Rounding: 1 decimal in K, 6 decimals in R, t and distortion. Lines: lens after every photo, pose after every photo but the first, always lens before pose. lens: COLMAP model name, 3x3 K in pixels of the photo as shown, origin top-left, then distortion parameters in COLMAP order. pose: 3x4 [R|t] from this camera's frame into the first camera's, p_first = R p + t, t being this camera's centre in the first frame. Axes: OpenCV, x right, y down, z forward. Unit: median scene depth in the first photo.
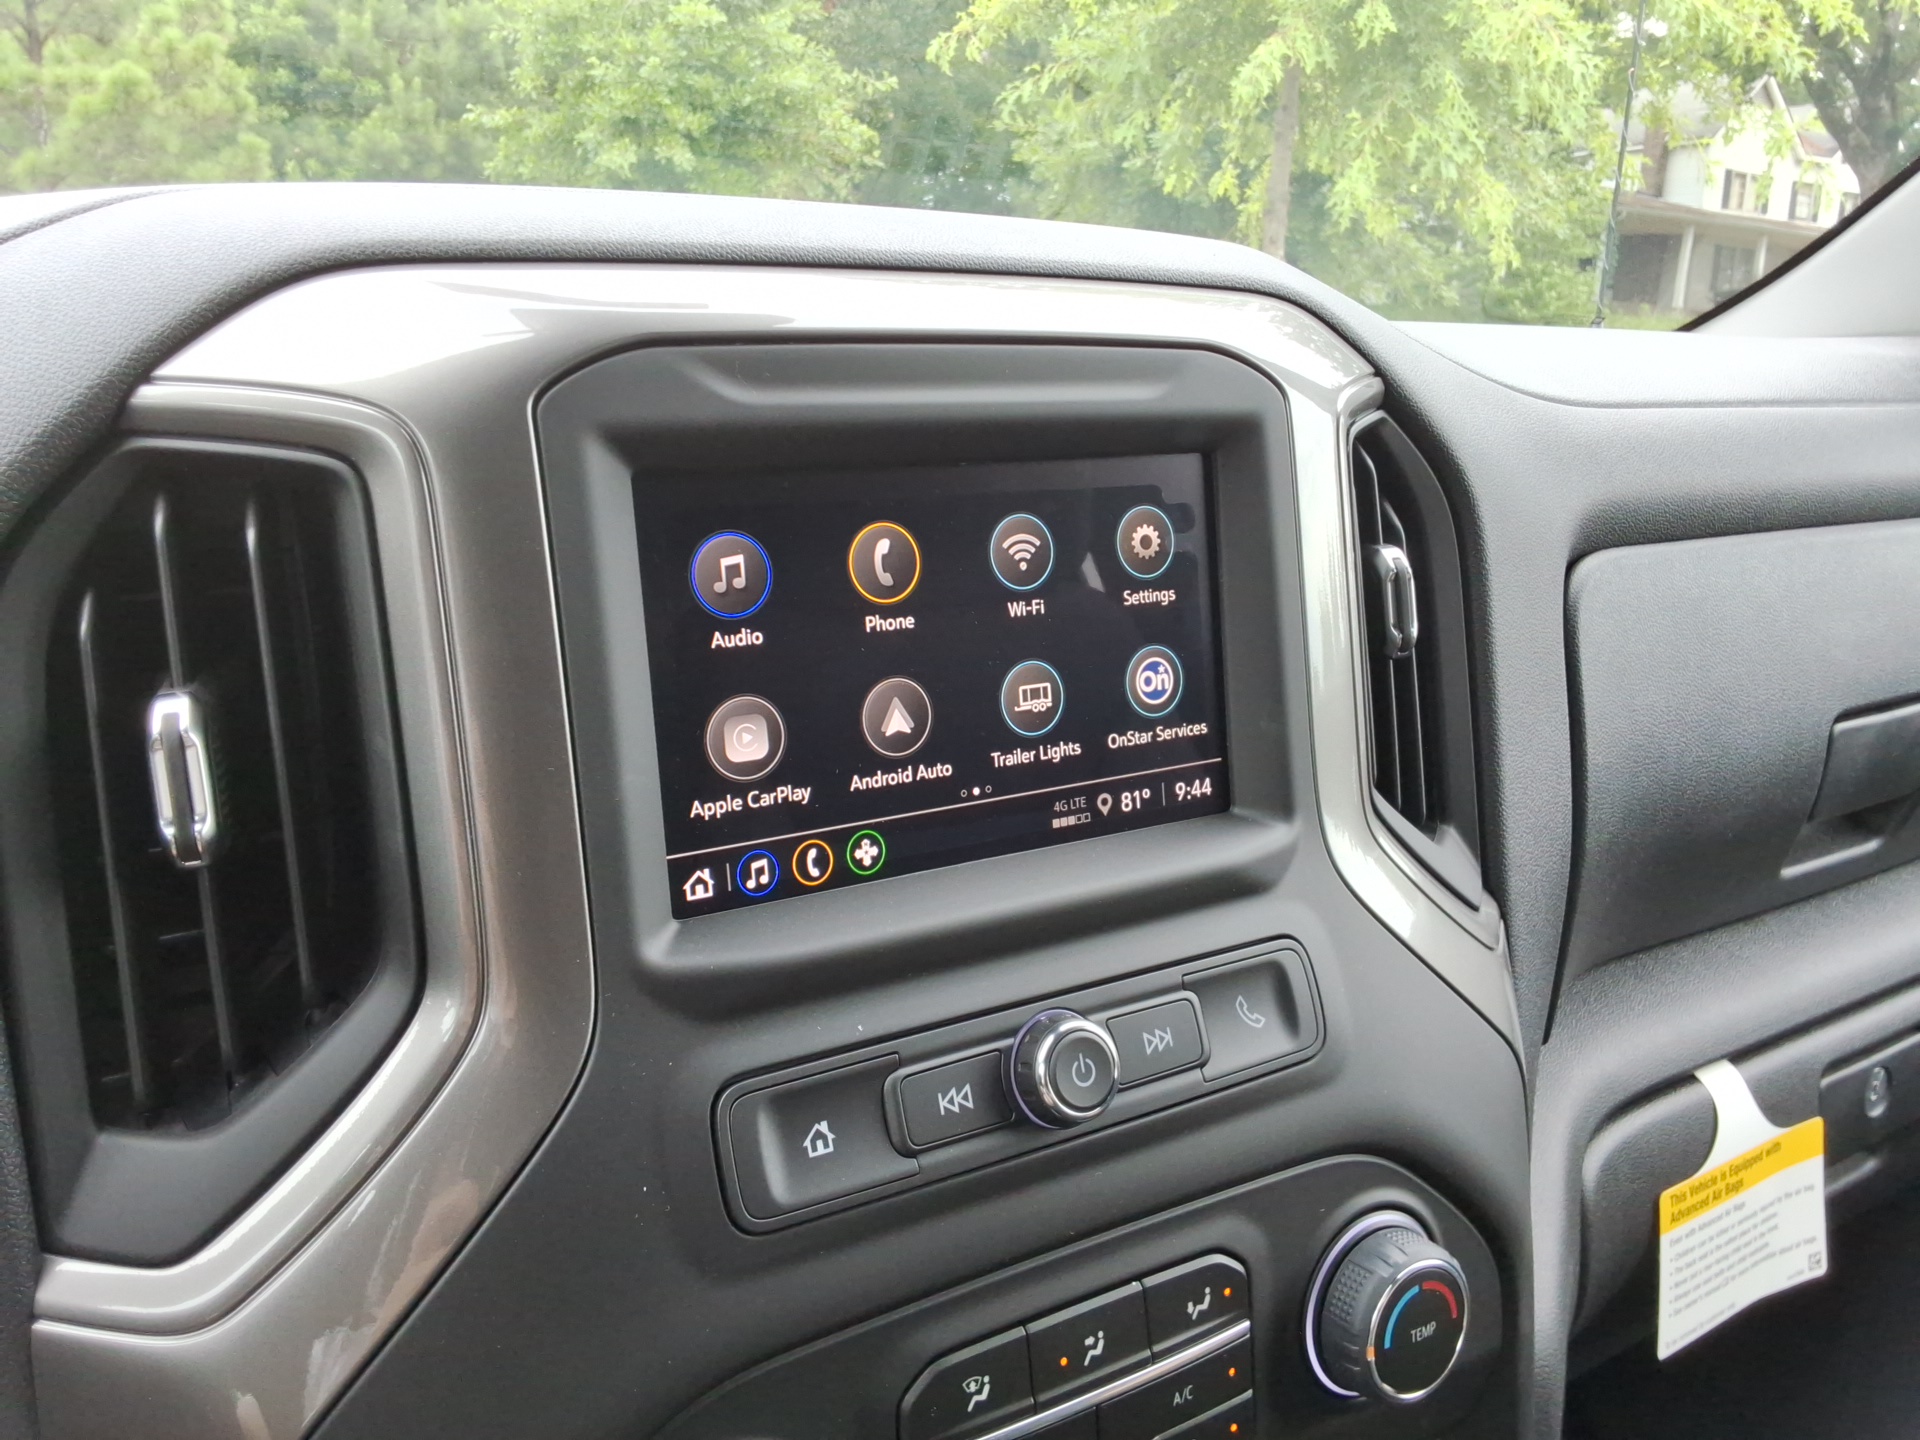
lens RADIAL K [[1546.2, 0, 984.9], [0, 1546.2, 705.5], [0, 0, 1]] dist [0.084627, -0.130369]
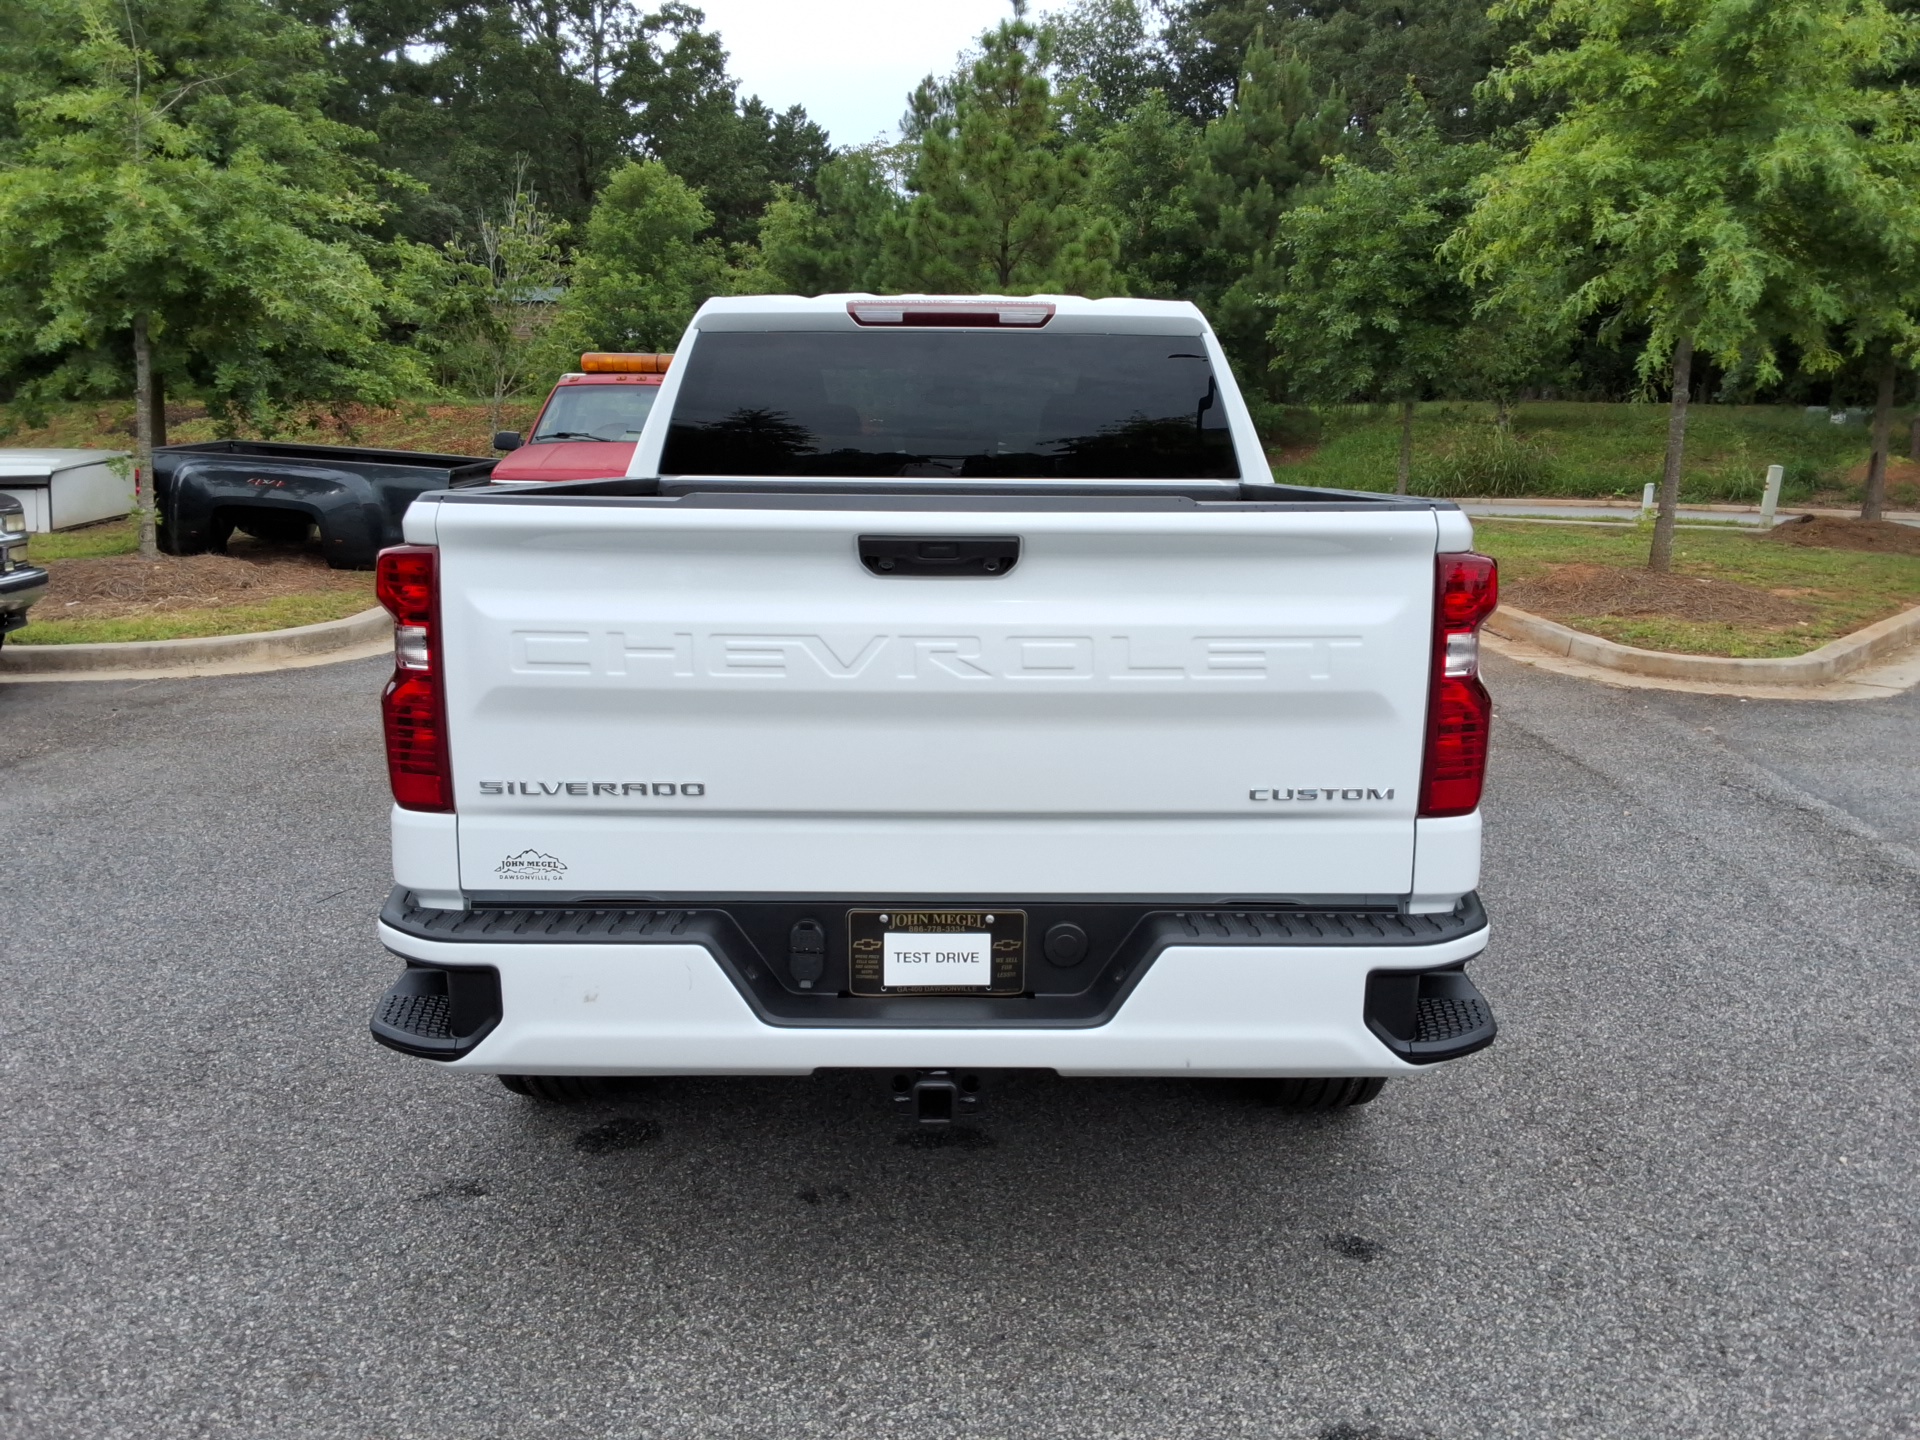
lens RADIAL K [[1546.2, 0, 977.8], [0, 1546.2, 713.5], [0, 0, 1]] dist [0.084627, -0.130369]
pose [[0.848804, 0.084125, -0.521972, 0.582314], [-0.116188, 0.992806, -0.028930, 0.185858], [0.515783, 0.085203, 0.852472, -0.817114]]
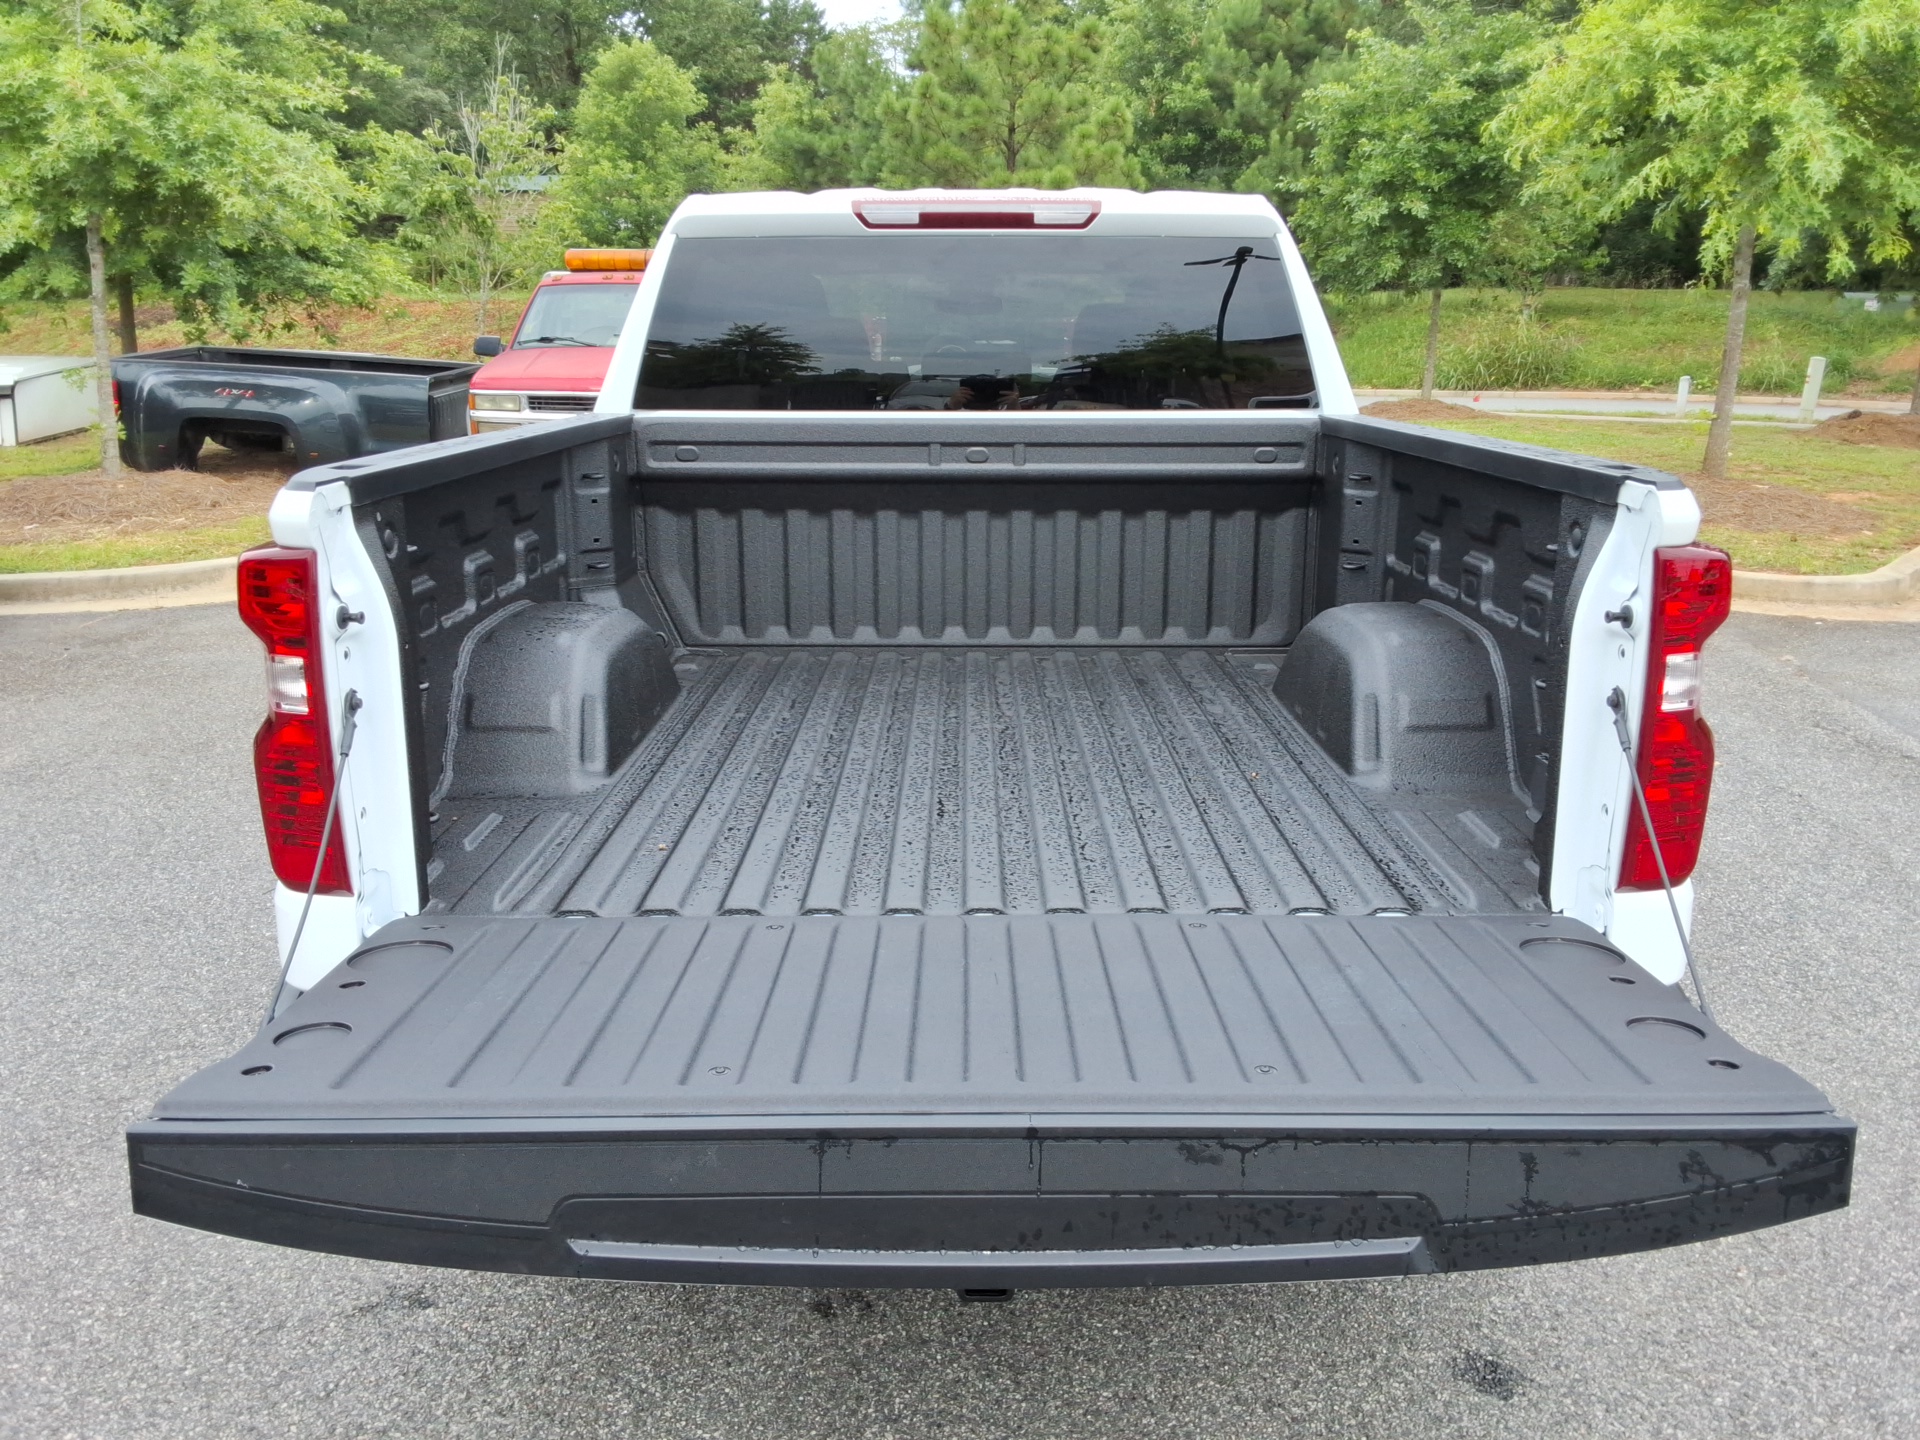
lens RADIAL K [[1546.2, 0, 978.1], [0, 1546.2, 711.3], [0, 0, 1]] dist [0.084627, -0.130369]
pose [[0.848049, 0.111962, -0.517955, 0.517733], [-0.108812, 0.993389, 0.036575, 0.153318], [0.518626, 0.025342, 0.854625, -0.739485]]
